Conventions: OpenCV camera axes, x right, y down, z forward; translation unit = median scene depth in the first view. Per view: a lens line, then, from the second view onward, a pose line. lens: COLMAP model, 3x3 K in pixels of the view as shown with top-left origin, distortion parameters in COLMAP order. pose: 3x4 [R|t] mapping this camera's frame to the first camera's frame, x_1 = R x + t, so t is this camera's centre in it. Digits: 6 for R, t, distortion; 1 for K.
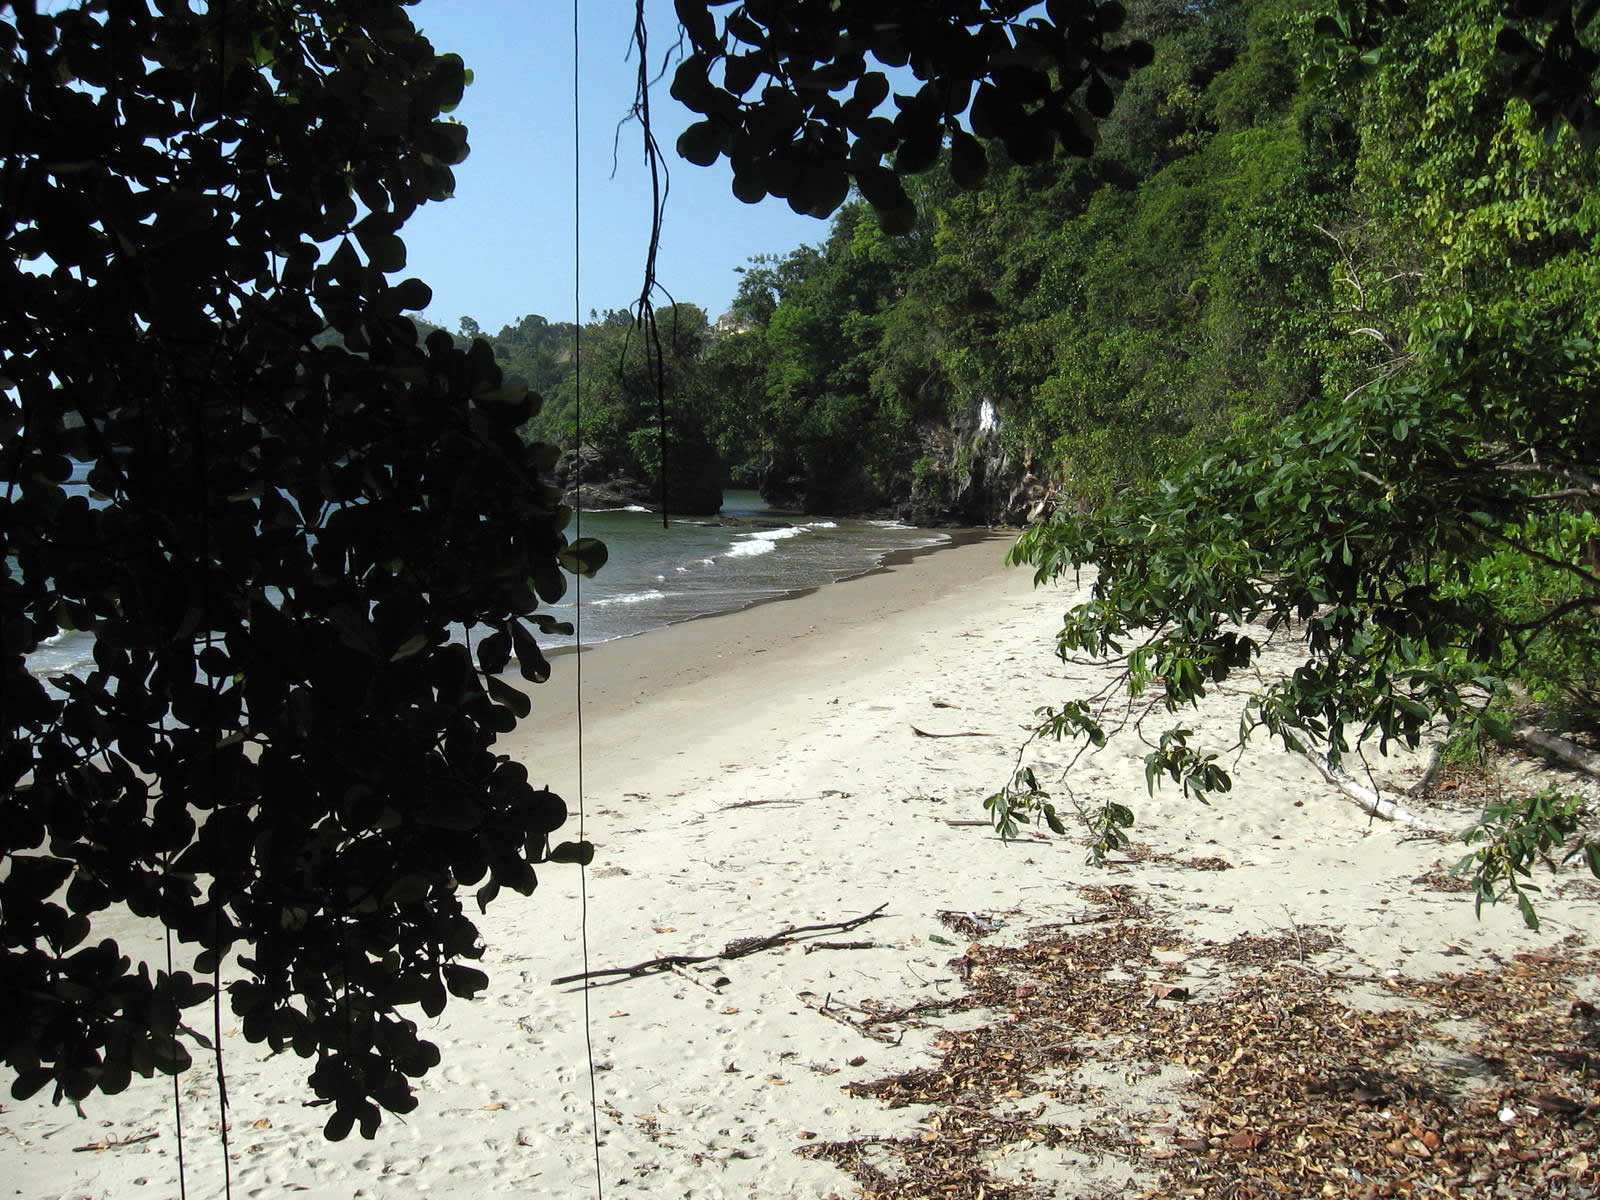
lens RADIAL K [[1659.1, 0, 791.6], [0, 1659.1, 593.5], [0, 0, 1]] dist [-0.172089, 0.181053]
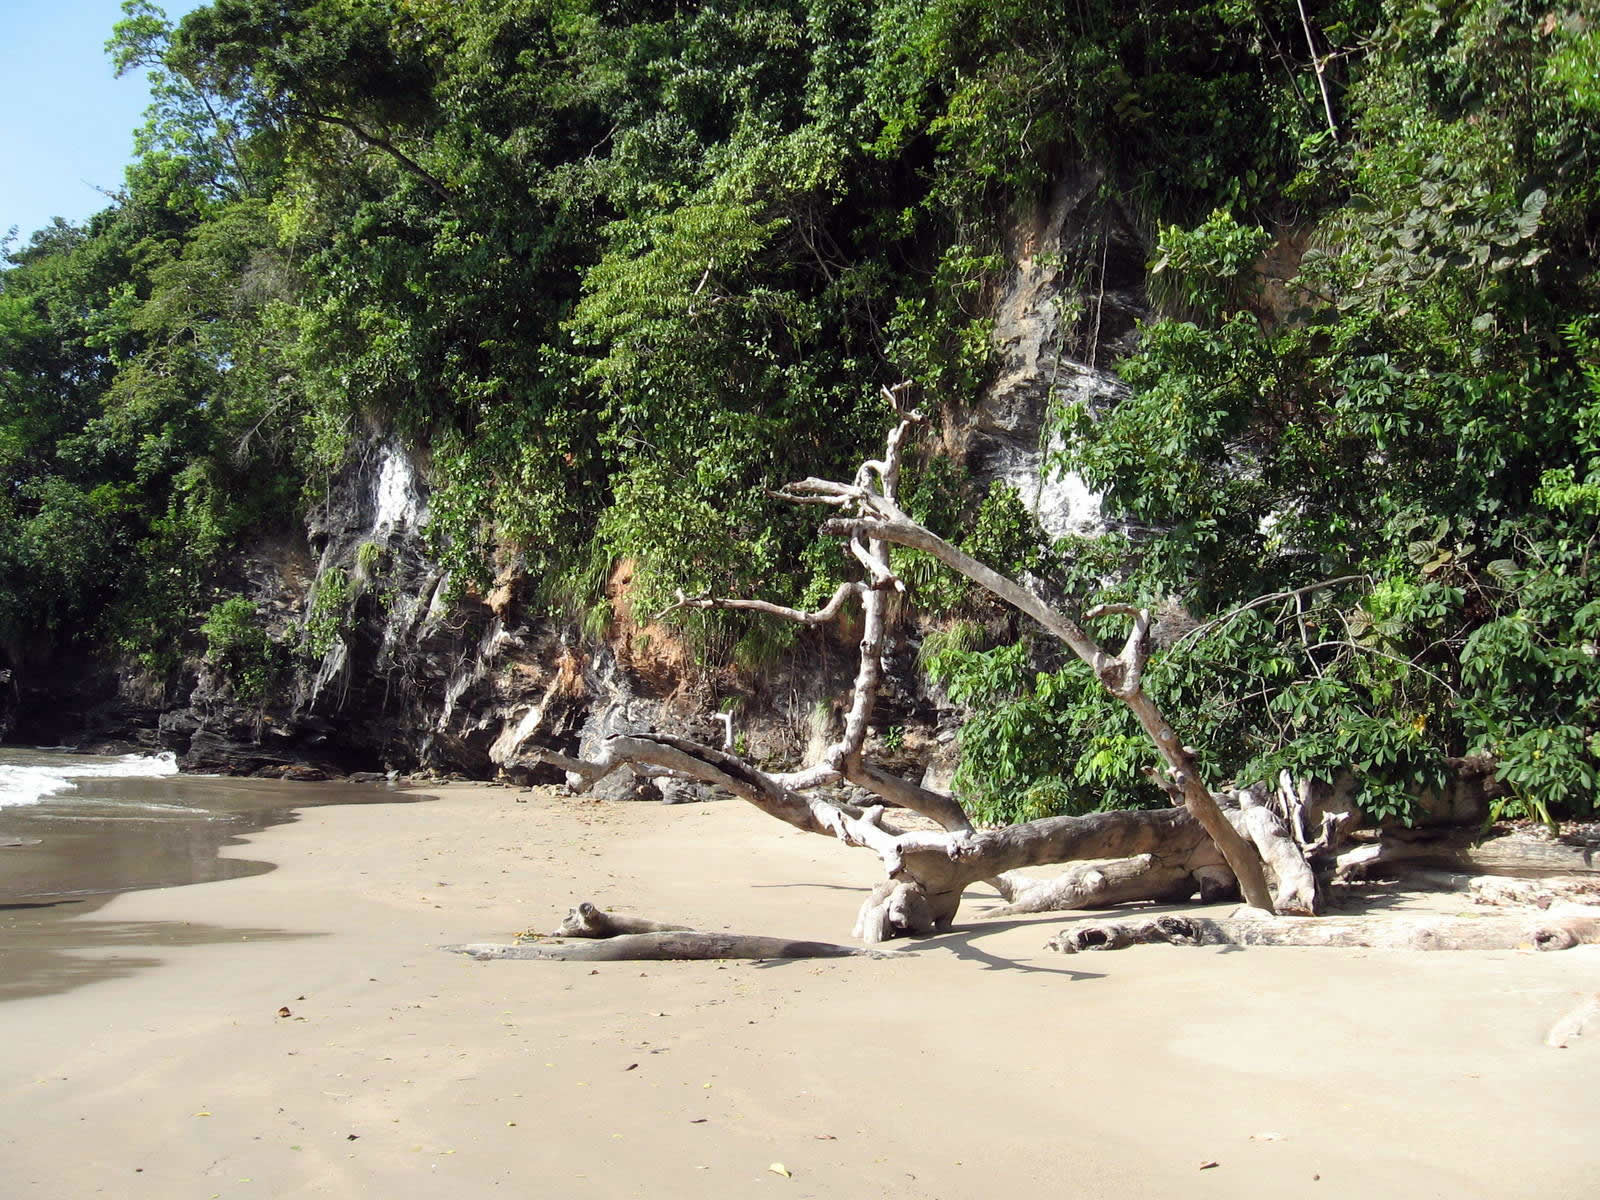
lens RADIAL K [[1659.1, 0, 791.6], [0, 1659.1, 593.5], [0, 0, 1]] dist [-0.172089, 0.181053]
pose [[0.940193, 0.050640, 0.336857, 0.077540], [0.002540, 0.987819, -0.155588, -0.022712], [-0.340632, 0.147139, 0.928612, 0.613865]]
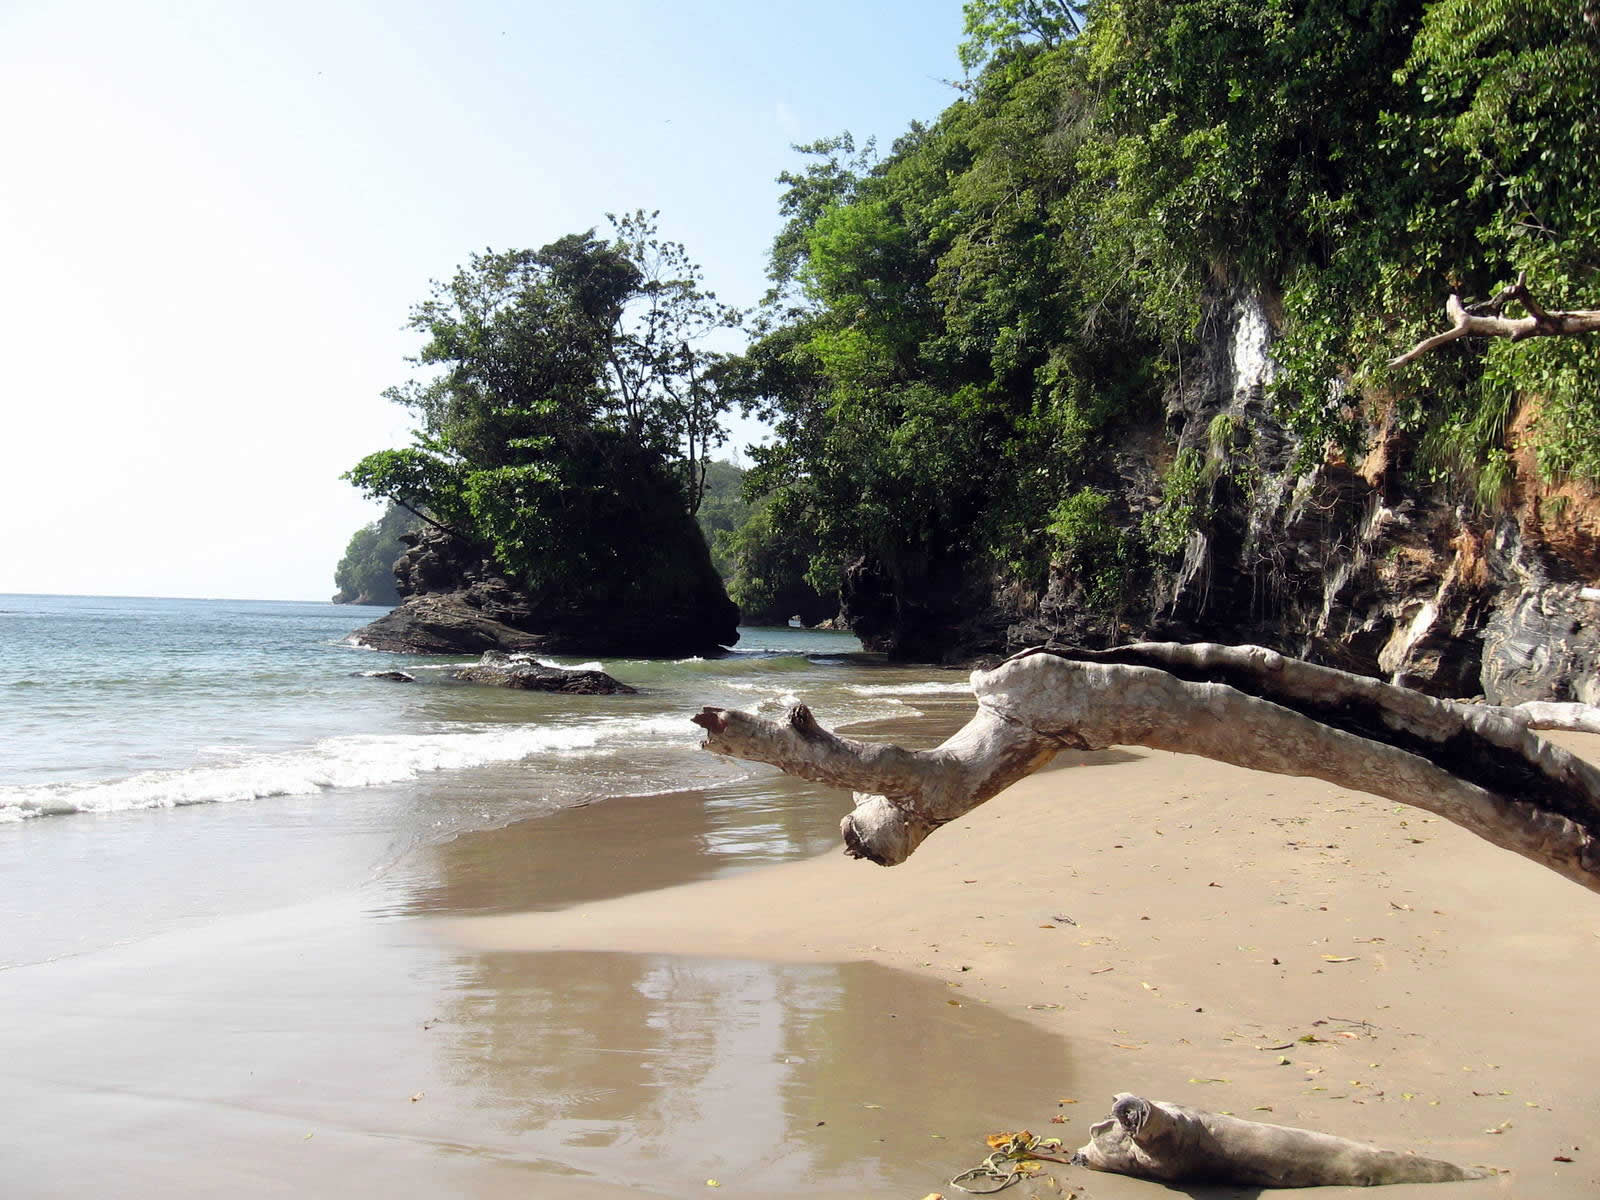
lens RADIAL K [[1659.1, 0, 791.6], [0, 1659.1, 593.5], [0, 0, 1]] dist [-0.172089, 0.181053]
pose [[0.976397, -0.003987, -0.215948, 0.100021], [-0.016819, 0.995390, -0.094423, -0.027347], [0.215329, 0.095826, 0.971829, 0.673204]]
